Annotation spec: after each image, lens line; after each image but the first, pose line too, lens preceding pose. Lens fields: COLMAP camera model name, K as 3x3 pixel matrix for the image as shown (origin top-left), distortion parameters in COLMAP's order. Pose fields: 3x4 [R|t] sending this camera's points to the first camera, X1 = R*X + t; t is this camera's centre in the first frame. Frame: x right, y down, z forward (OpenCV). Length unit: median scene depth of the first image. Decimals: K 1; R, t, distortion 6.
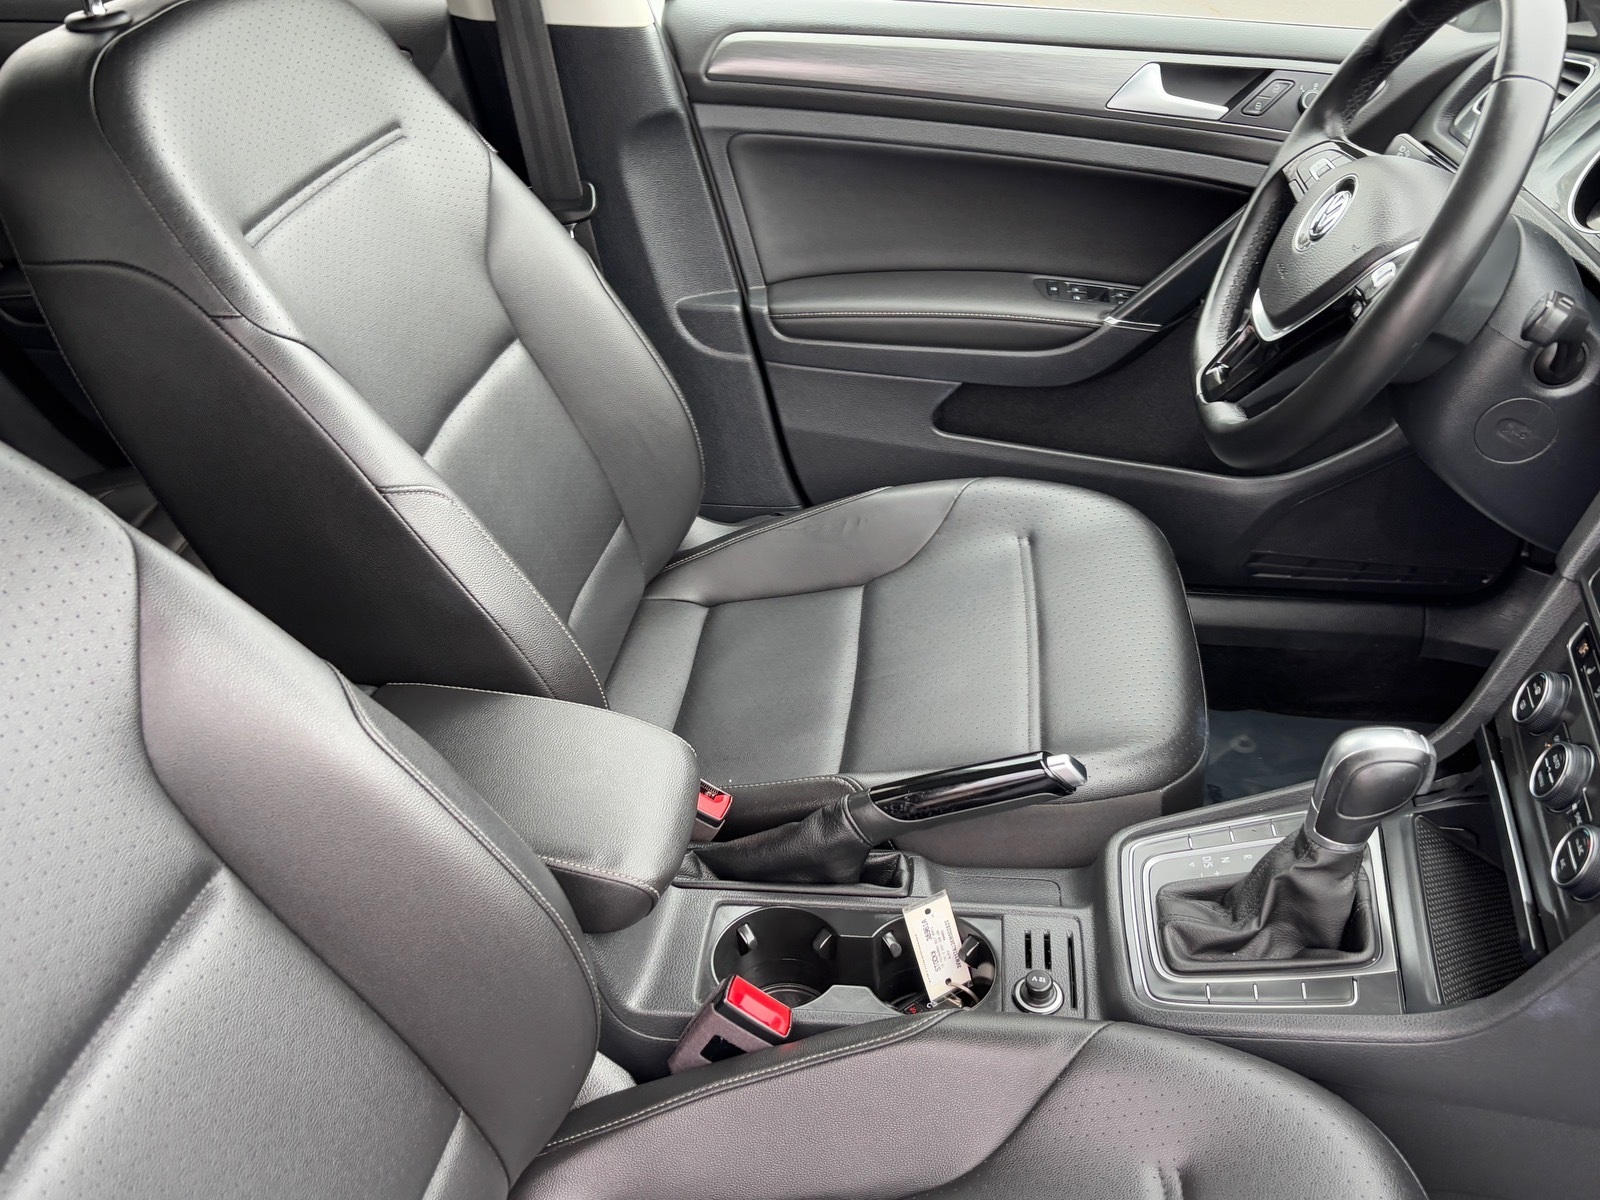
lens RADIAL K [[1420.1, 0, 785.5], [0, 1420.1, 606.9], [0, 0, 1]] dist [0.055696, -0.069031]
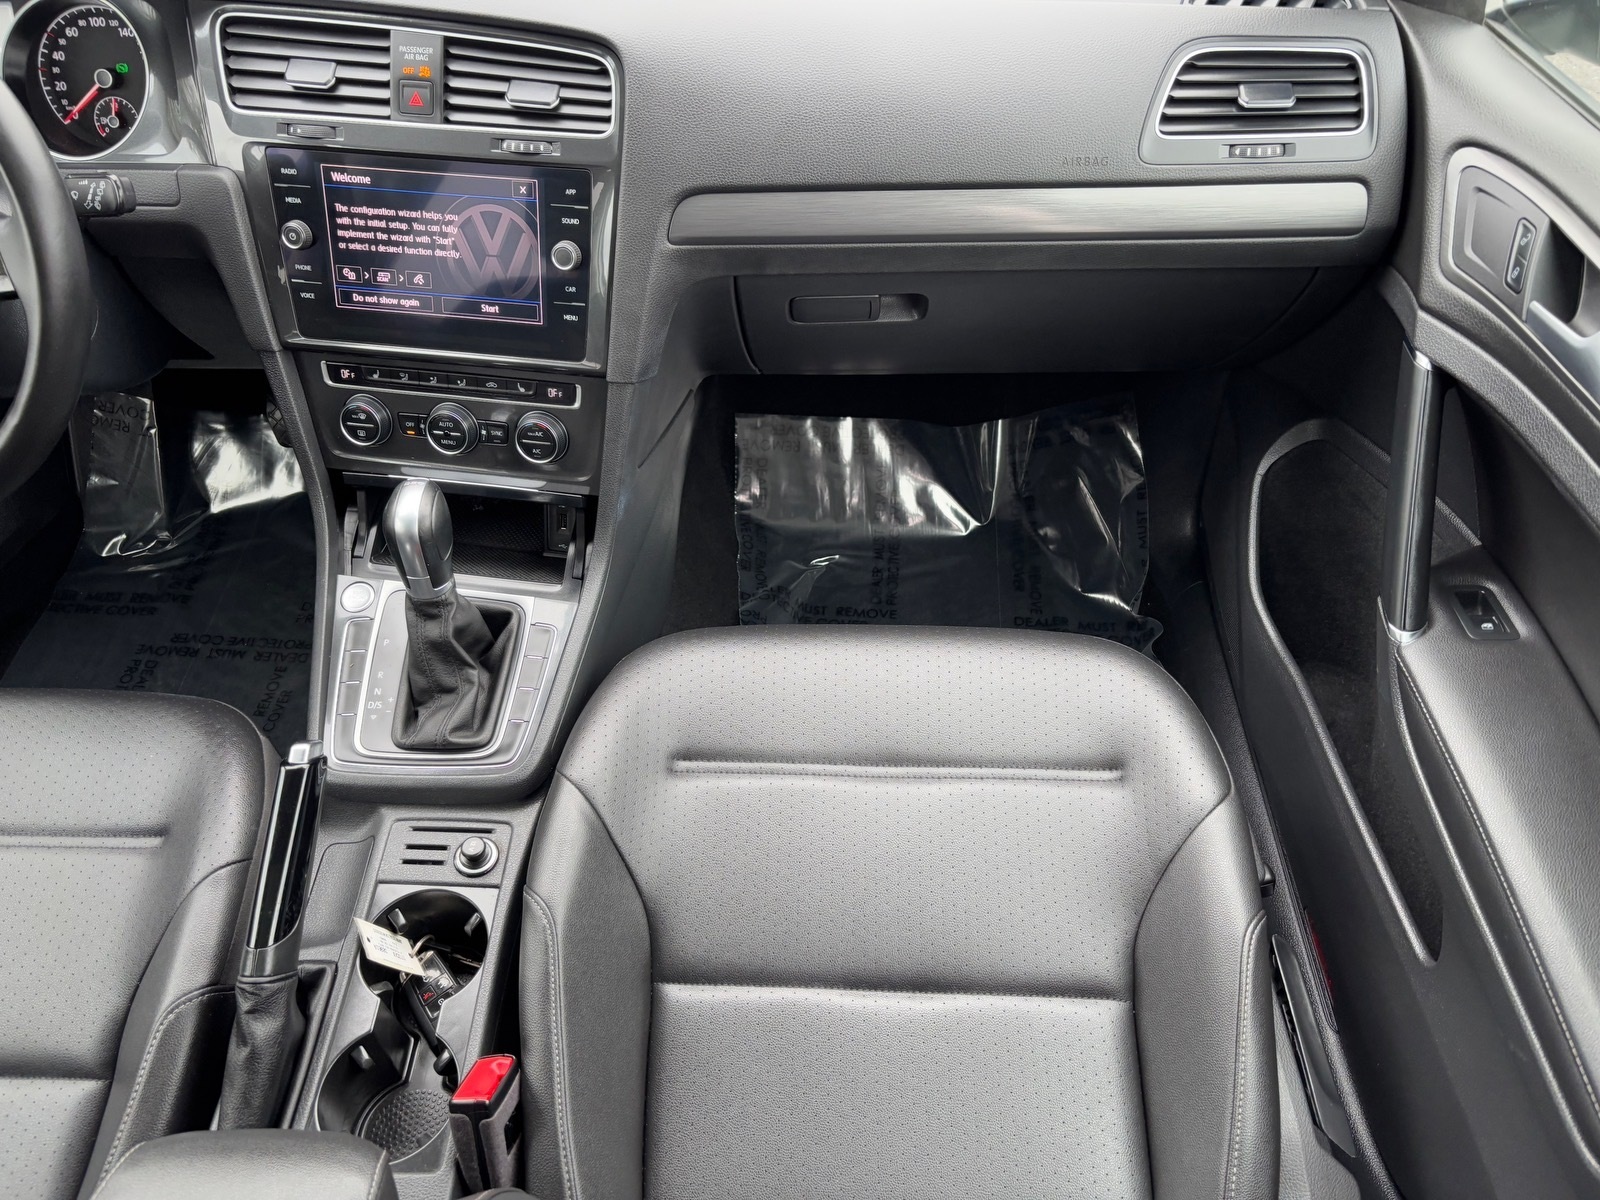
lens RADIAL K [[1216.4, 0, 803.7], [0, 1216.4, 611.2], [0, 0, 1]] dist [0.026572, -0.028987]
pose [[-0.097158, -0.701647, 0.705869, -0.371474], [0.561860, 0.546735, 0.620801, -0.273334], [-0.821507, 0.456915, 0.341108, 0.335968]]
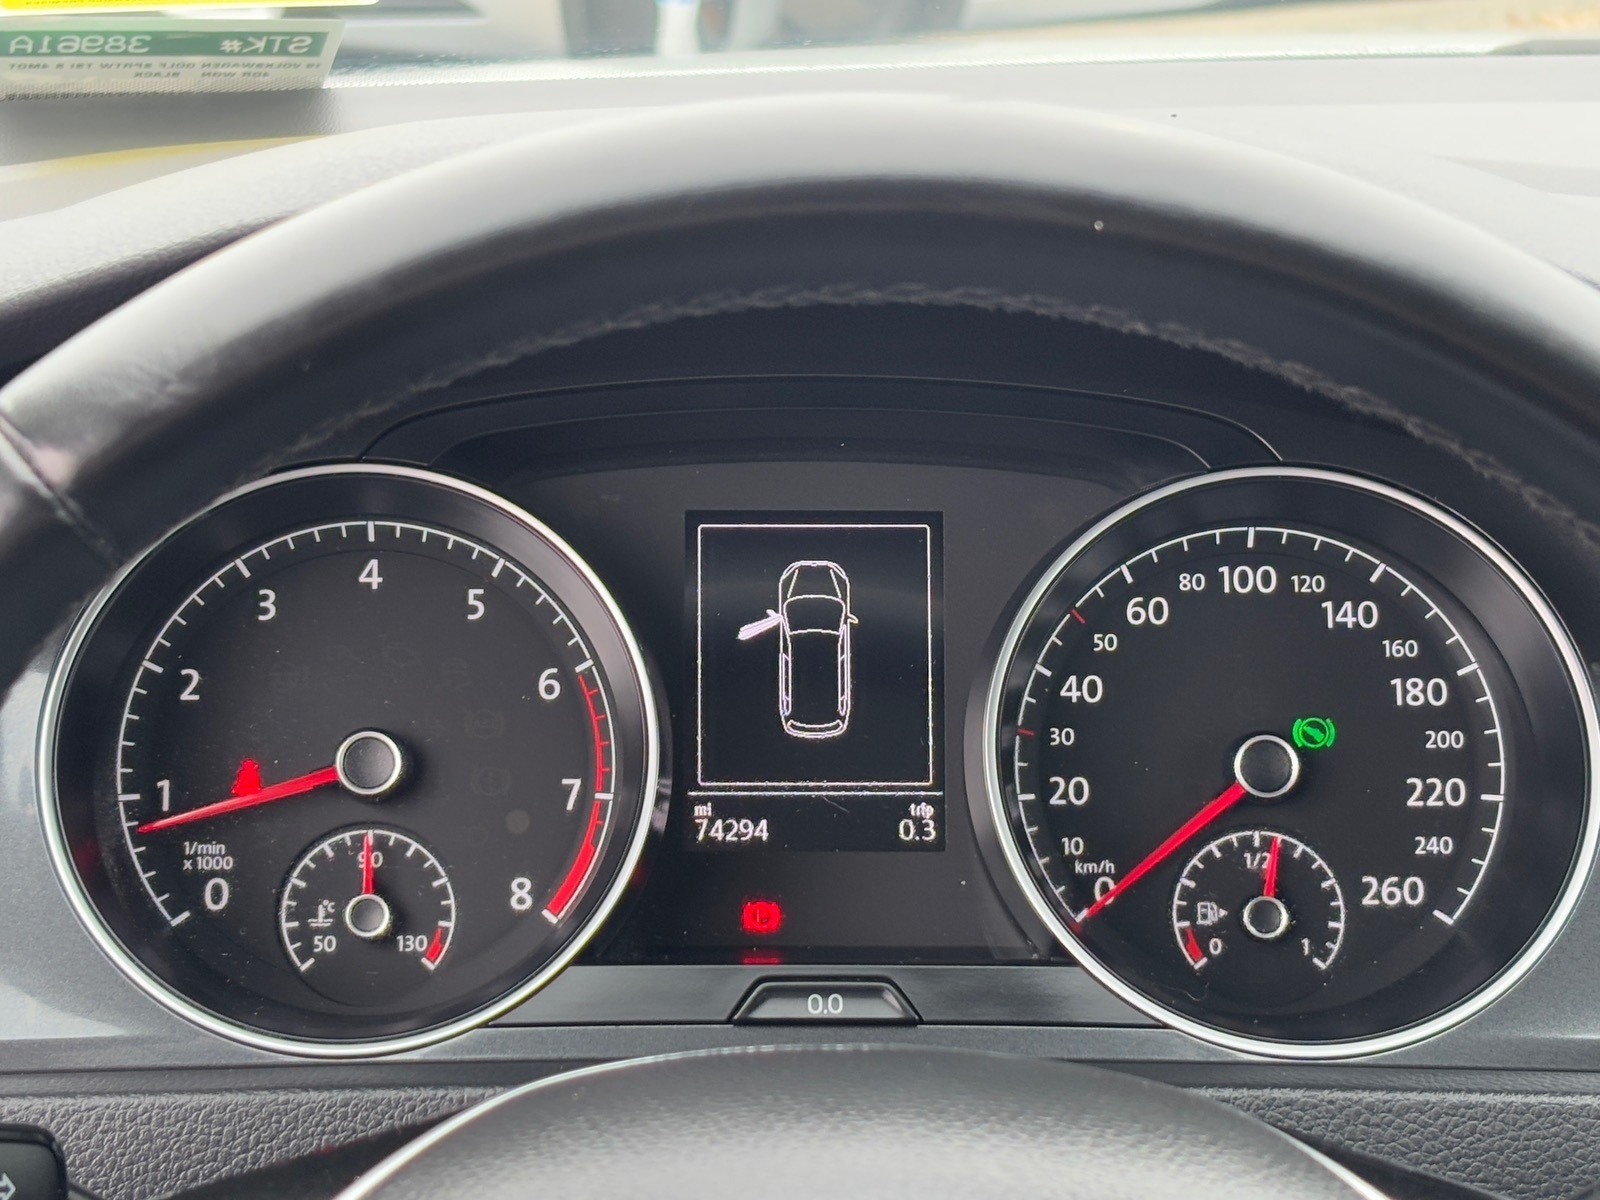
lens RADIAL K [[3266.2, 0, 761.8], [0, 3266.2, 573.6], [0, 0, 1]] dist [0.180119, 0.000000]
pose [[-0.140884, -0.282874, 0.948754, 0.022358], [0.537491, 0.782930, 0.313247, -0.522303], [-0.831418, 0.554078, 0.041740, 0.963421]]
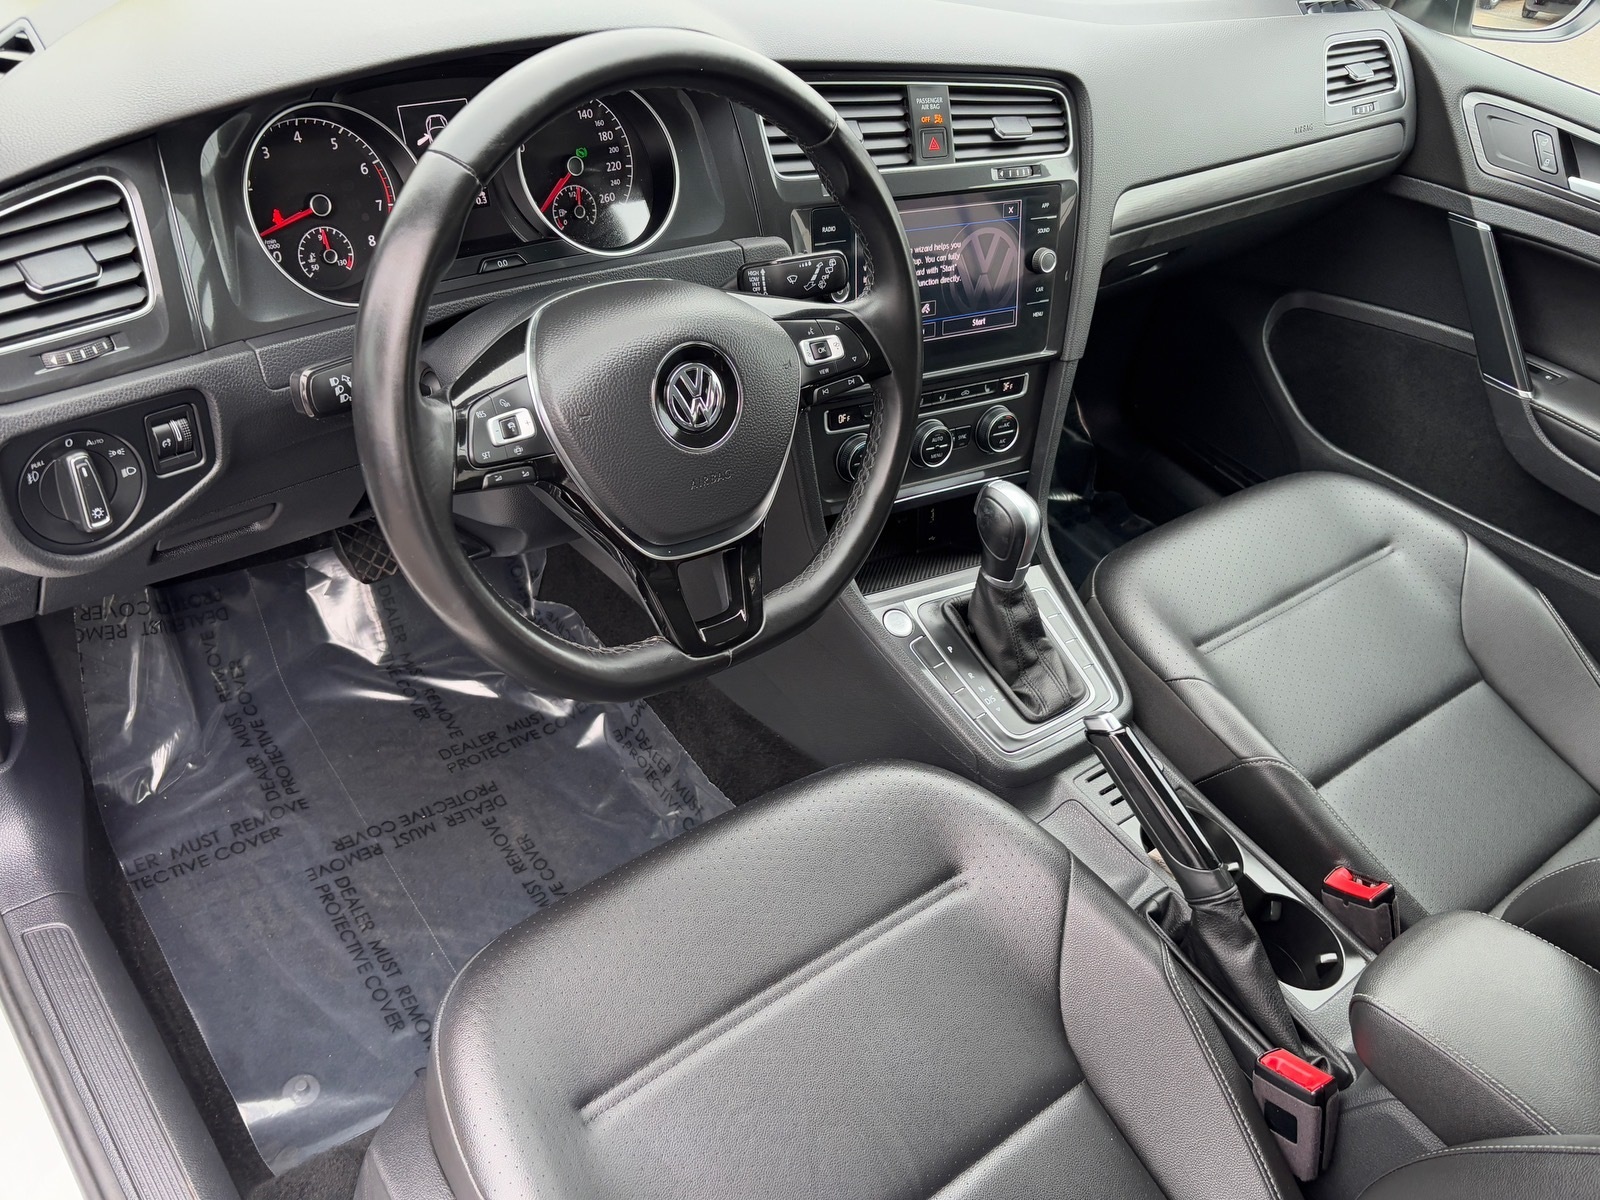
lens RADIAL K [[1342.5, 0, 787.8], [0, 1342.5, 614.0], [0, 0, 1]] dist [0.042518, -0.056240]
pose [[-0.708181, -0.545401, 0.448350, -0.061376], [0.244042, 0.406793, 0.880320, -0.899848], [-0.662513, 0.732842, -0.154982, 1.211152]]
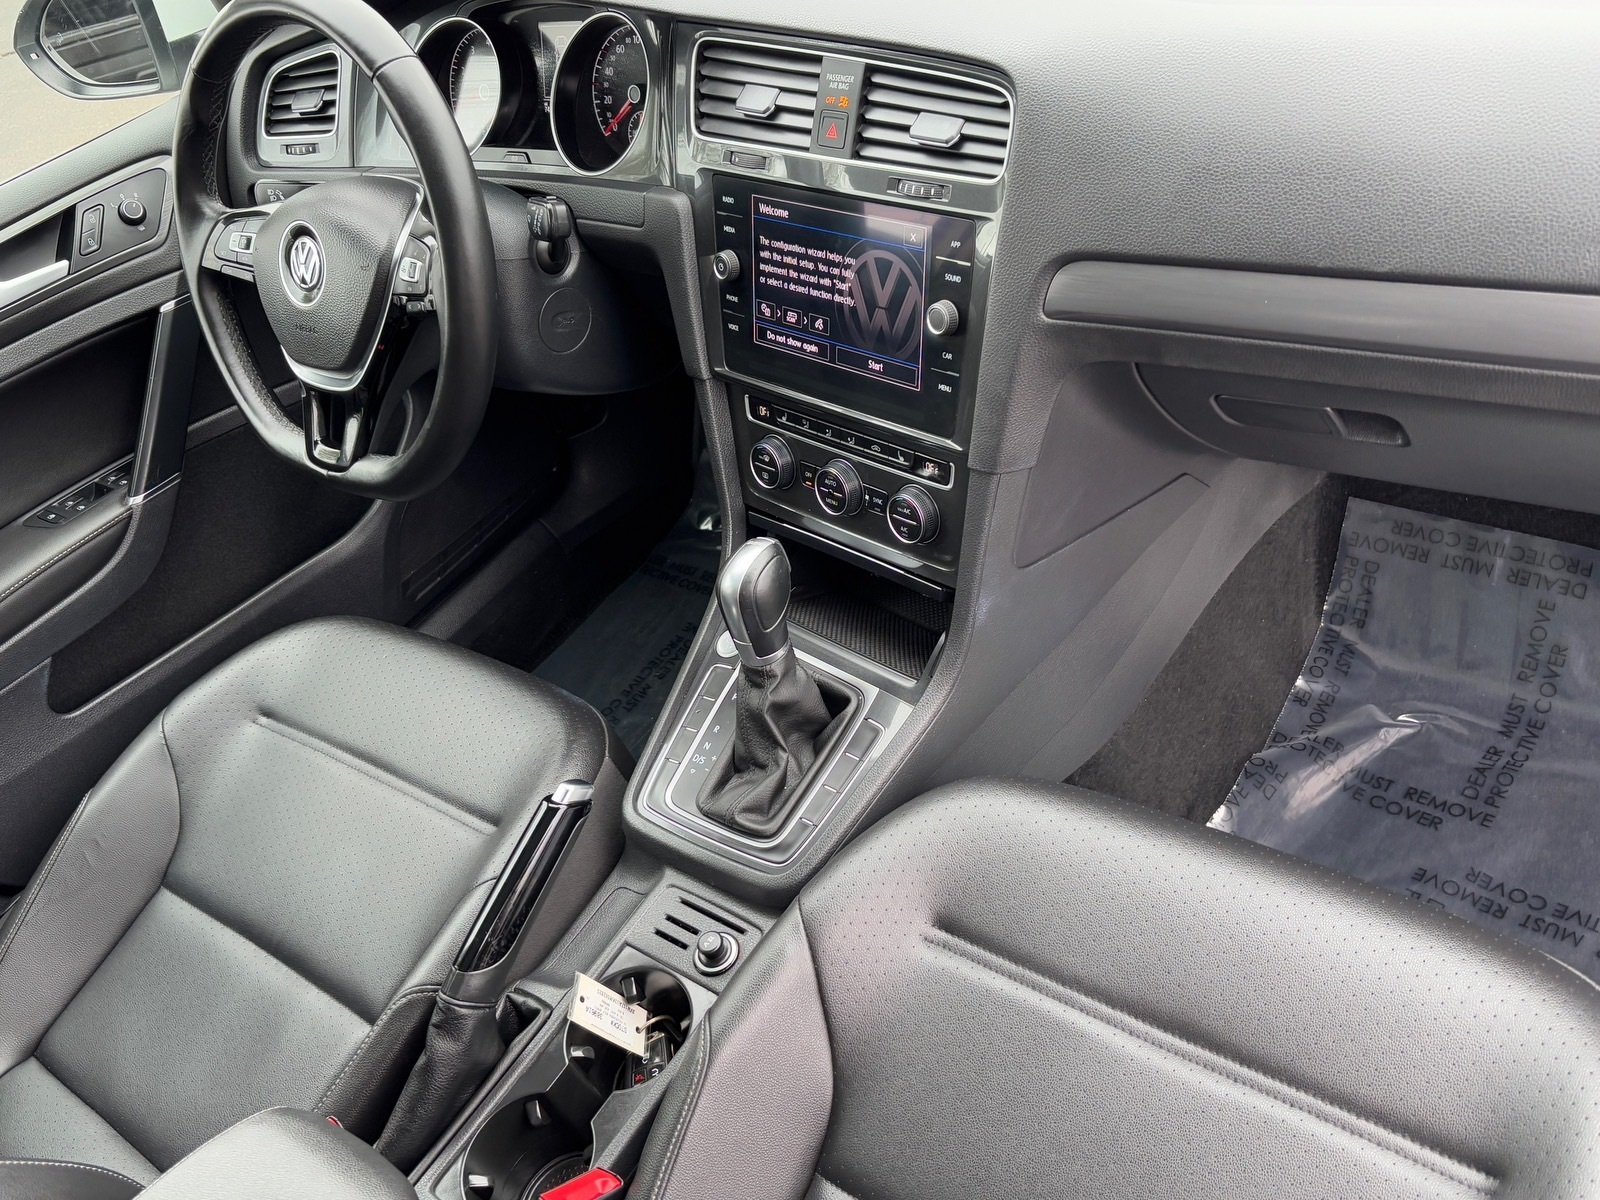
lens RADIAL K [[1420.1, 0, 805.0], [0, 1420.1, 619.2], [0, 0, 1]] dist [0.055696, -0.069031]
pose [[0.486086, -0.657711, 0.575444, -0.215682], [0.680686, 0.697906, 0.222696, -0.082078], [-0.548076, 0.283447, 0.786937, 0.065484]]
